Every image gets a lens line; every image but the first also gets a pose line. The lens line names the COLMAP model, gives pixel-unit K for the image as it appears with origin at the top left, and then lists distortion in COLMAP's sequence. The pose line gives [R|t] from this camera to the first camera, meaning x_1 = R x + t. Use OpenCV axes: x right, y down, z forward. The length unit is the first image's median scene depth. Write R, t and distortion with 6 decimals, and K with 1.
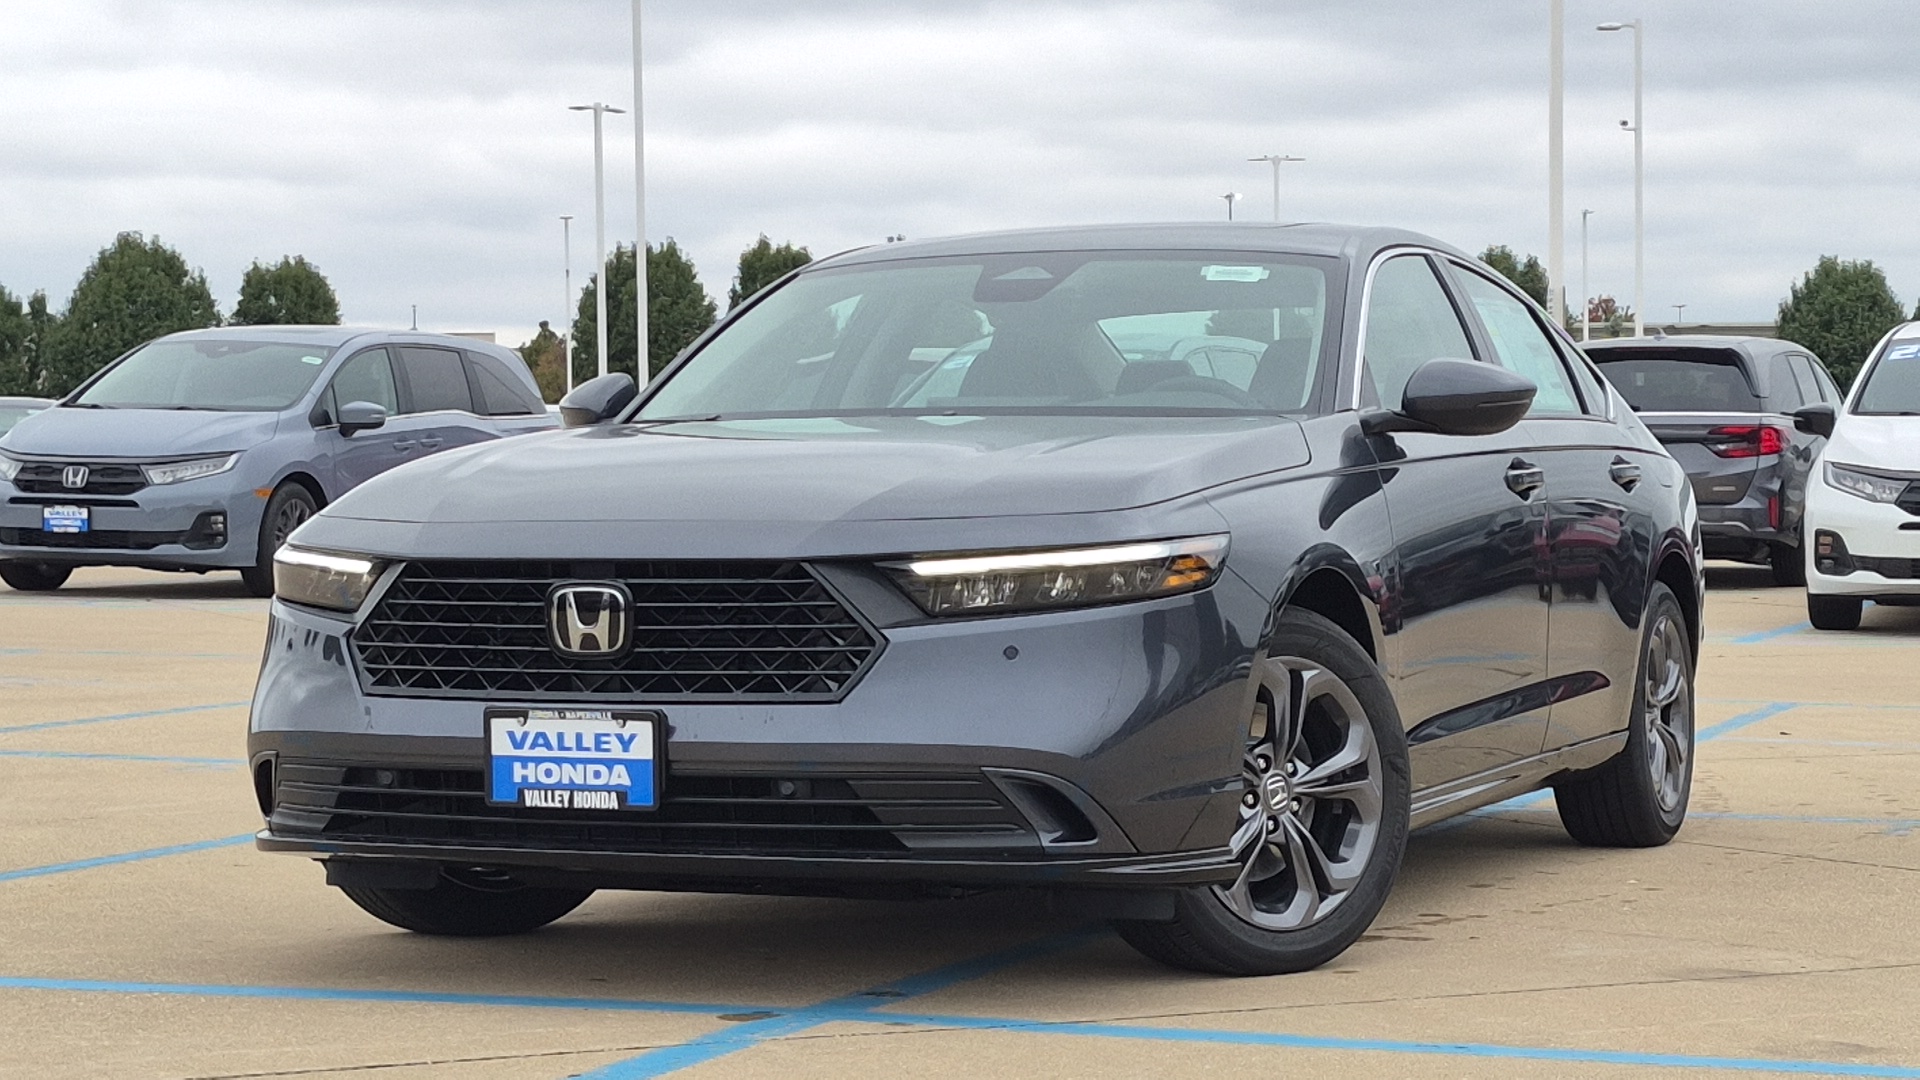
lens RADIAL K [[4023.5, 0, 960.0], [0, 4023.5, 540.0], [0, 0, 1]] dist [-0.018009, -0.095029]
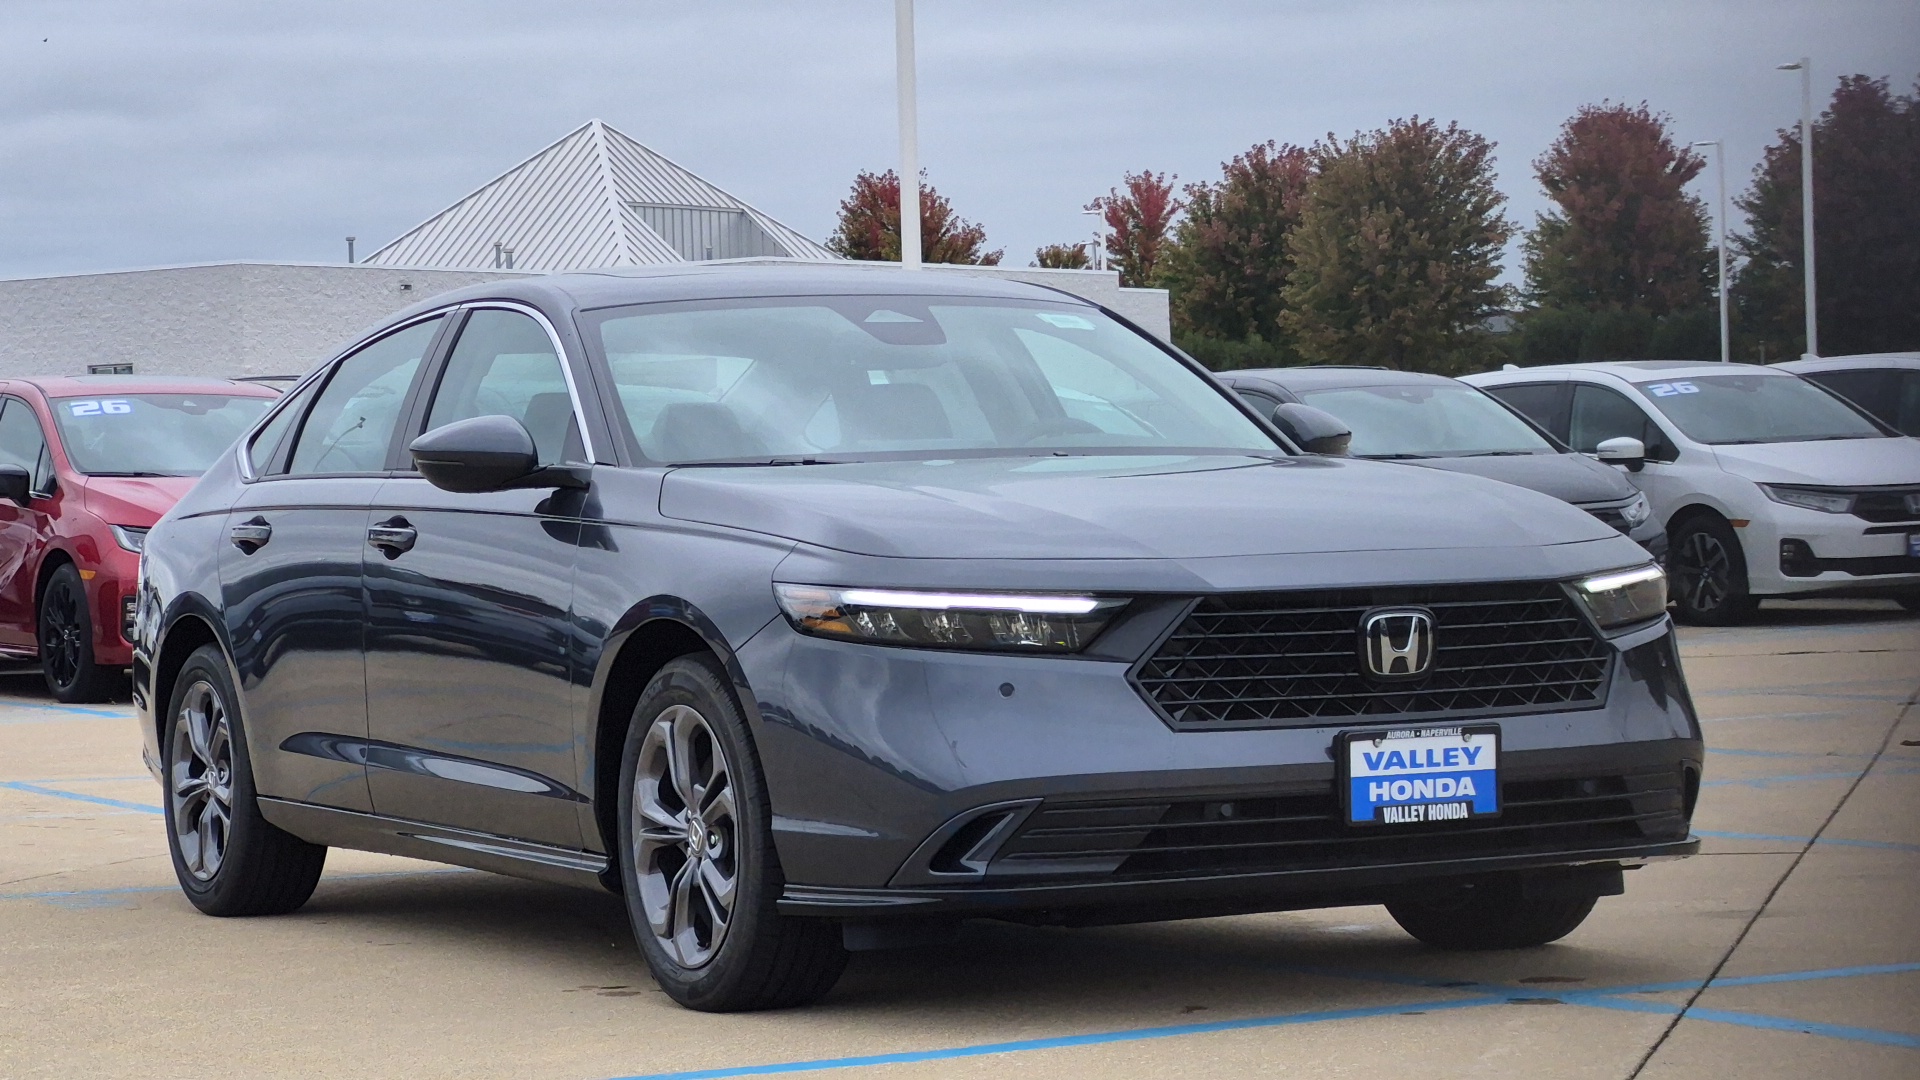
lens RADIAL K [[4392.4, 0, 960.0], [0, 4392.4, 540.0], [0, 0, 1]] dist [0.025240, 0.261126]
pose [[0.635736, -0.017985, 0.771697, -1.060946], [0.031645, 0.999495, -0.002775, -0.007870], [-0.771258, 0.026184, 0.635984, 0.356541]]
